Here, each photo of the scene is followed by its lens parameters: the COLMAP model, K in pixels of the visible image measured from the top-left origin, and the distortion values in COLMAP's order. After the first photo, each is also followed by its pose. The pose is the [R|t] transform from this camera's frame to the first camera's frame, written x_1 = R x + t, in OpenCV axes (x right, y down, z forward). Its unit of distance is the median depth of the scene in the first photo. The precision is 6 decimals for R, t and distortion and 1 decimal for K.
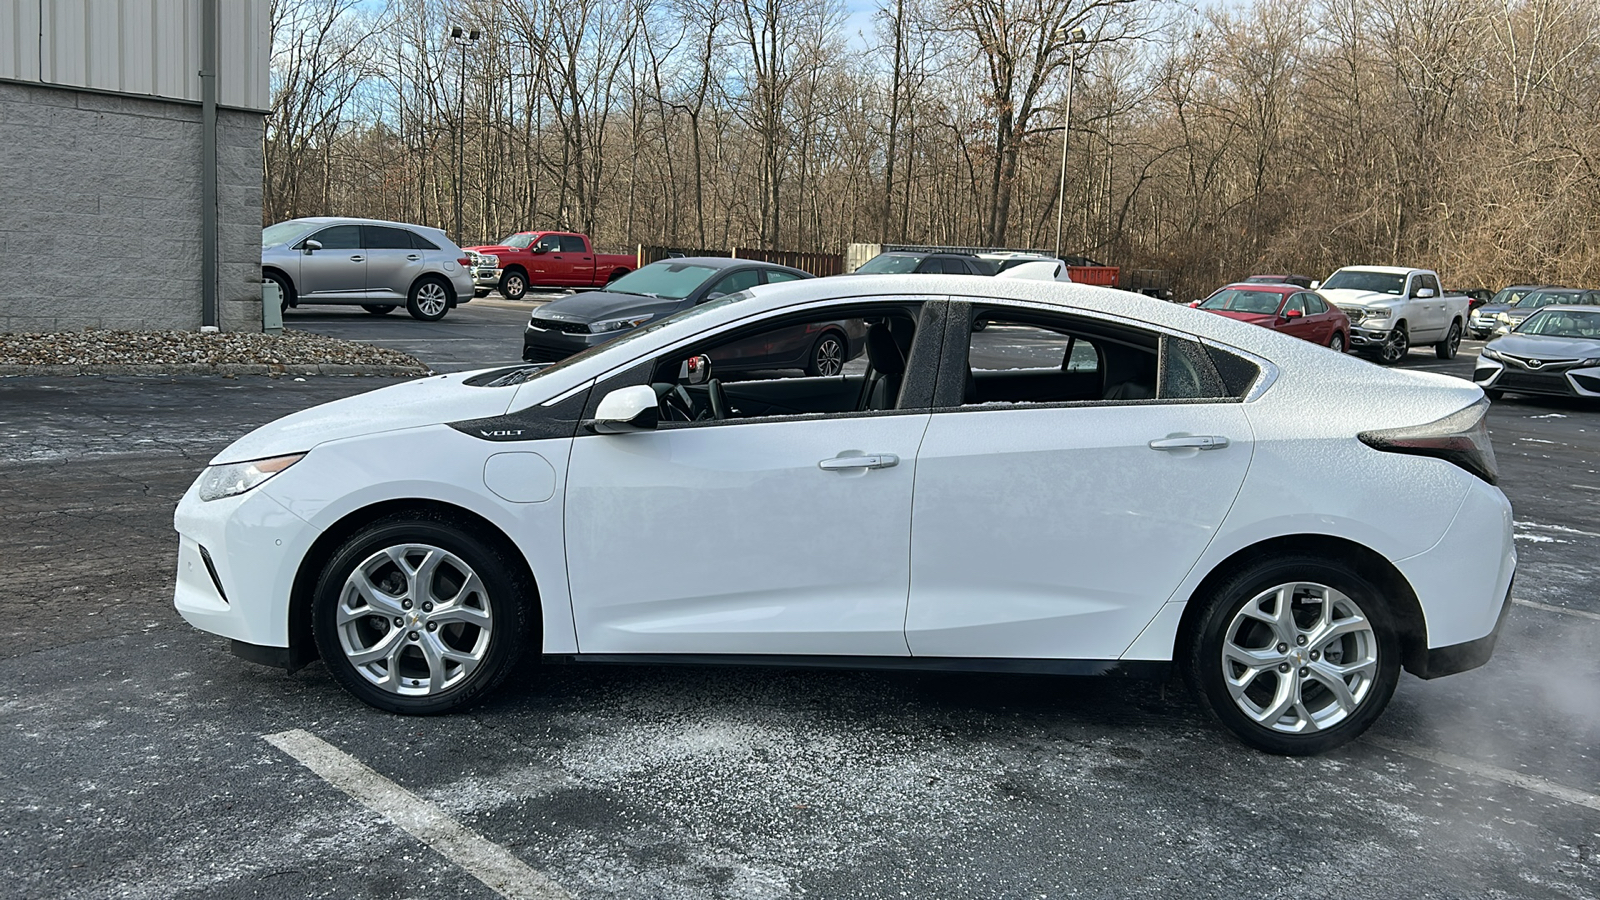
lens RADIAL K [[1384.8, 0, 774.7], [0, 1384.8, 446.6], [0, 0, 1]] dist [0.061017, -0.052866]
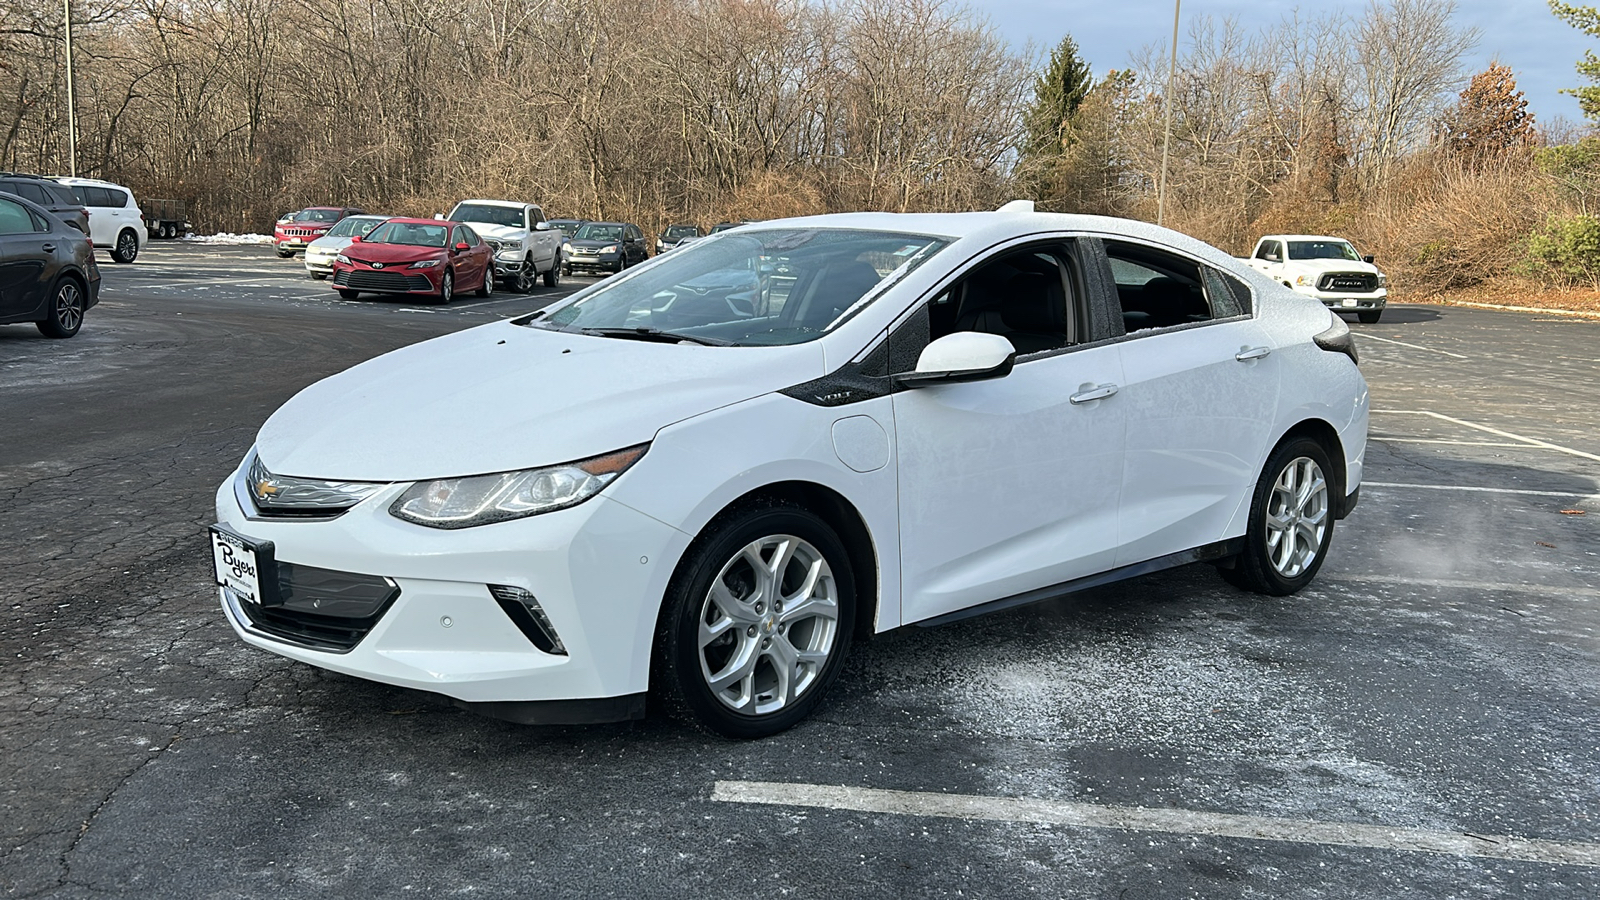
lens RADIAL K [[1384.8, 0, 806.3], [0, 1384.8, 453.0], [0, 0, 1]] dist [0.061017, -0.052866]
pose [[0.735813, -0.115308, 0.667295, -0.794062], [0.079938, 0.993297, 0.083494, -0.048307], [-0.672450, -0.008094, 0.740099, 0.359220]]
